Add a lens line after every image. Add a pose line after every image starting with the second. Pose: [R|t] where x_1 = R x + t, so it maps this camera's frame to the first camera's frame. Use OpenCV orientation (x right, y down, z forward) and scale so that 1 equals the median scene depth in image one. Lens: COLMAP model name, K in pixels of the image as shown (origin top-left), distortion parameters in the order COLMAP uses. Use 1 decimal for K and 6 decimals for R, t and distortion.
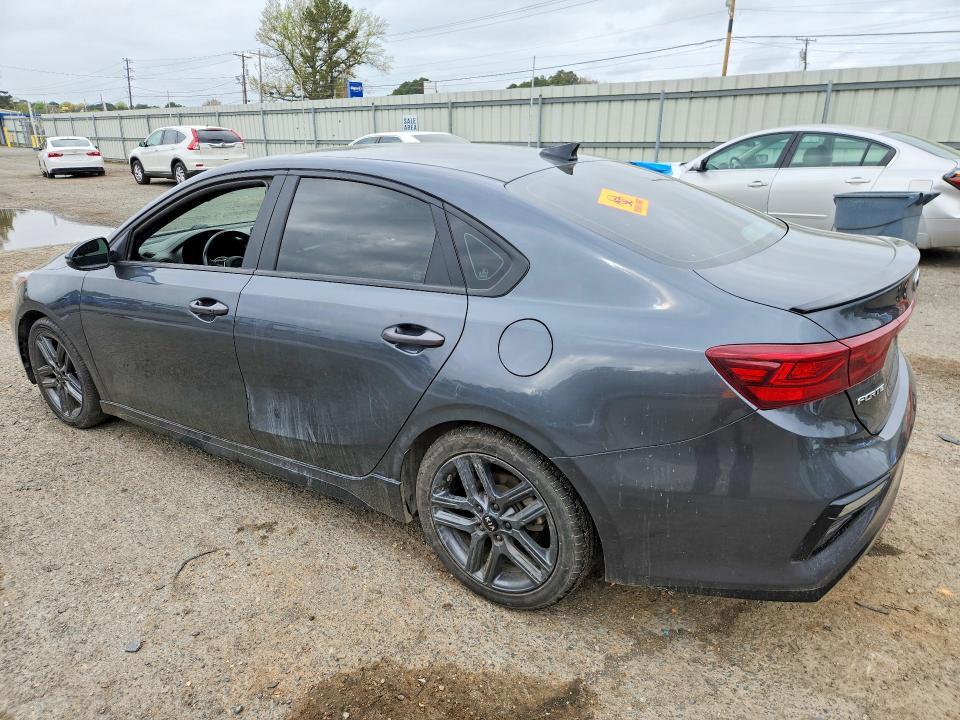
lens RADIAL K [[728.1, 0, 480.0], [0, 728.1, 360.0], [0, 0, 1]] dist [0.067360, -0.001291]
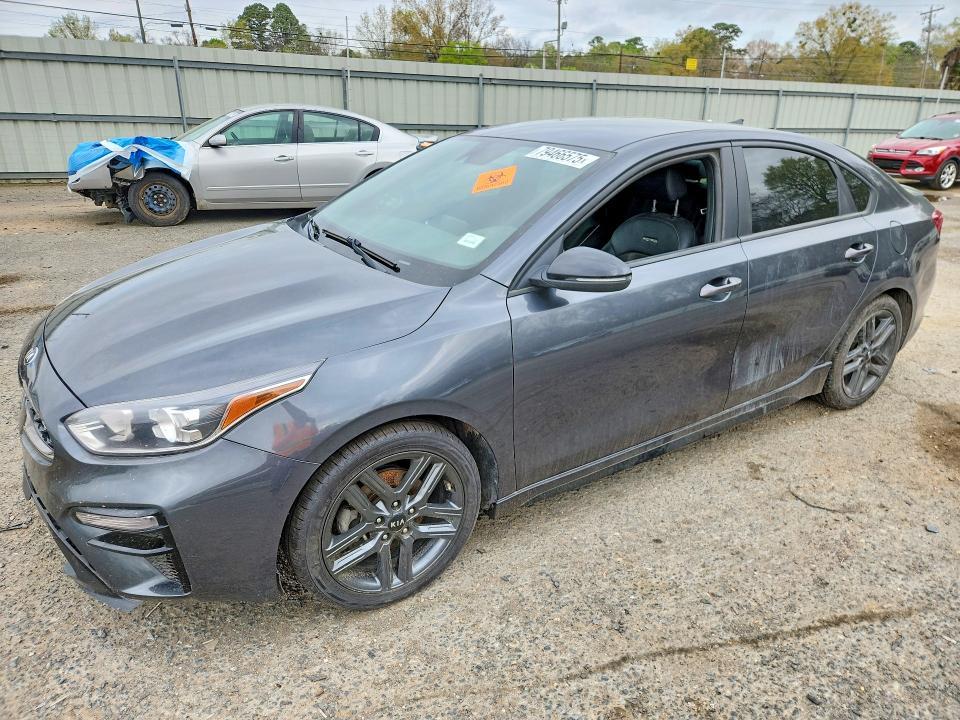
lens RADIAL K [[688.7, 0, 480.0], [0, 688.7, 360.0], [0, 0, 1]] dist [-0.003775, -0.000504]
pose [[0.322672, -0.292883, 0.900057, -1.256872], [0.263041, 0.941210, 0.211974, -0.243967], [-0.909226, 0.168354, 0.380743, 0.914276]]
